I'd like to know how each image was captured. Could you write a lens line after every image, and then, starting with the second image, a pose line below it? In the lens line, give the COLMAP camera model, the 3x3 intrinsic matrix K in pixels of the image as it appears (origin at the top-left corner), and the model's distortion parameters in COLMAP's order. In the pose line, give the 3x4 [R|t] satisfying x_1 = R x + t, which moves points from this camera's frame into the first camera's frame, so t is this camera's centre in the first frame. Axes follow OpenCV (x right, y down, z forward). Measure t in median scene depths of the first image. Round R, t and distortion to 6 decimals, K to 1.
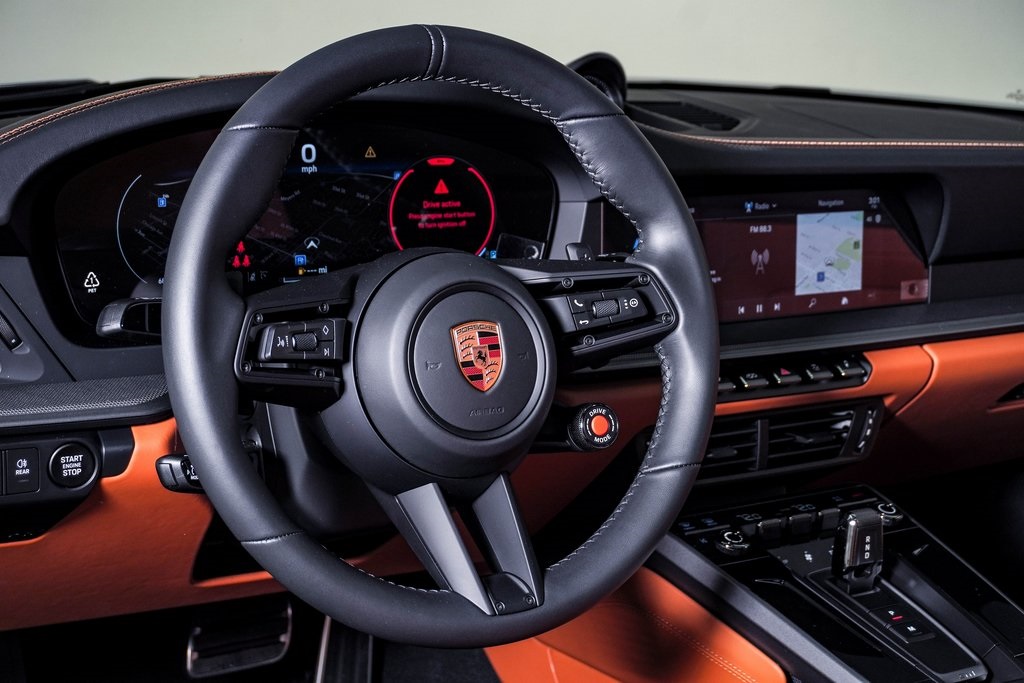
lens RADIAL K [[1697.8, 0, 511.2], [0, 1697.8, 340.0], [0, 0, 1]] dist [-0.007013, 0.000000]
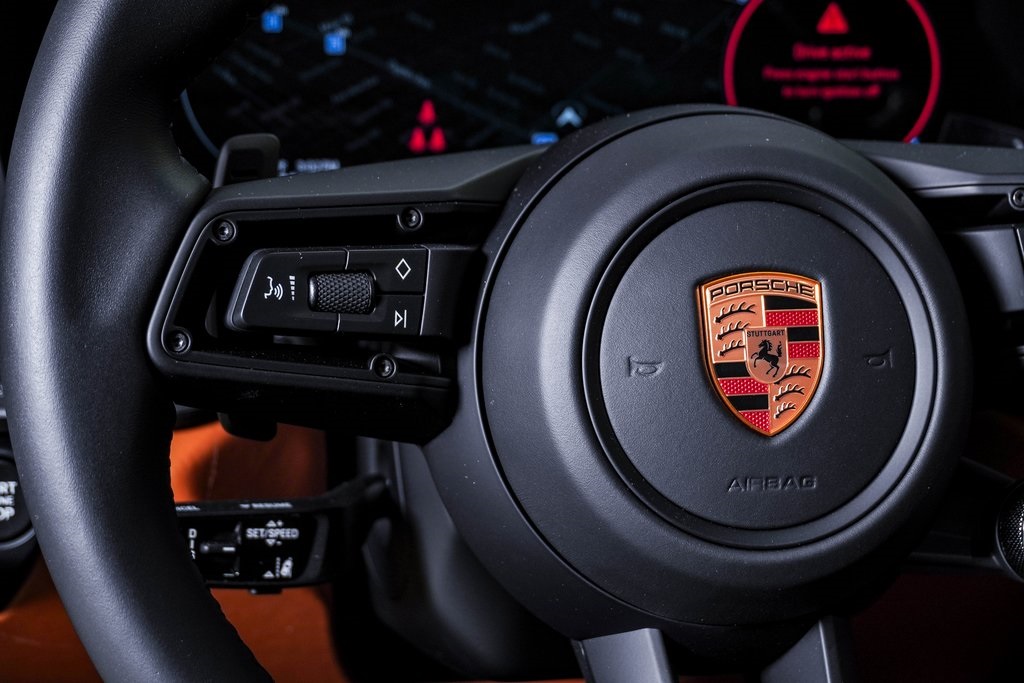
lens RADIAL K [[1697.8, 0, 508.3], [0, 1697.8, 340.0], [0, 0, 1]] dist [-0.007013, 0.000000]
pose [[0.932480, 0.073912, -0.353580, 0.067649], [-0.064242, 0.997171, 0.039027, -0.005863], [0.355464, -0.013677, 0.934590, 0.545892]]
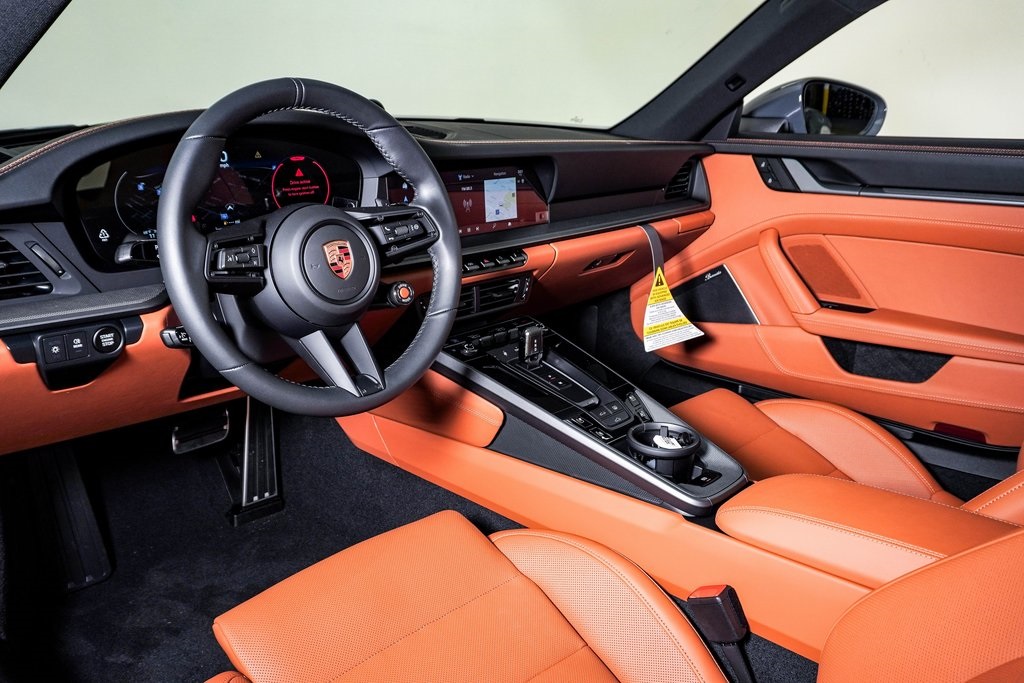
lens RADIAL K [[848.0, 0, 528.8], [0, 848.0, 340.7], [0, 0, 1]] dist [-0.035024, 0.033602]
pose [[0.962716, -0.095240, 0.253193, -0.058537], [0.071215, 0.992187, 0.102438, 0.016315], [-0.260971, -0.080588, 0.961977, 0.049675]]
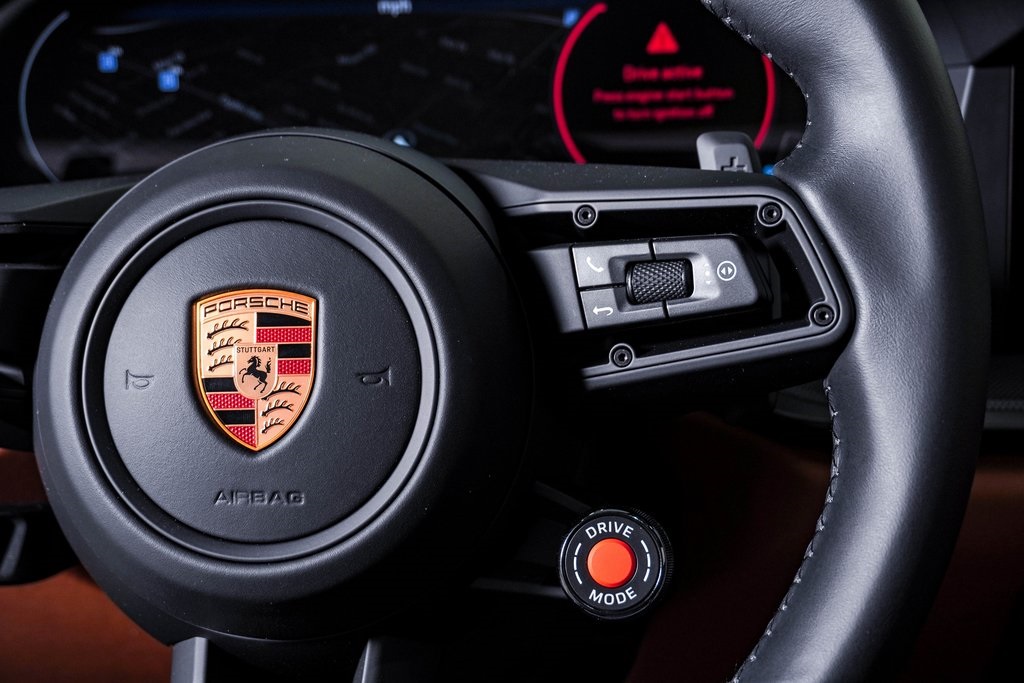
lens RADIAL K [[1697.8, 0, 514.1], [0, 1697.8, 345.7], [0, 0, 1]] dist [-0.007013, 0.000000]
pose [[0.794215, 0.076377, -0.602817, 0.277086], [-0.067965, 0.997010, 0.036777, -0.015795], [0.603823, 0.011762, 0.797031, 0.655059]]
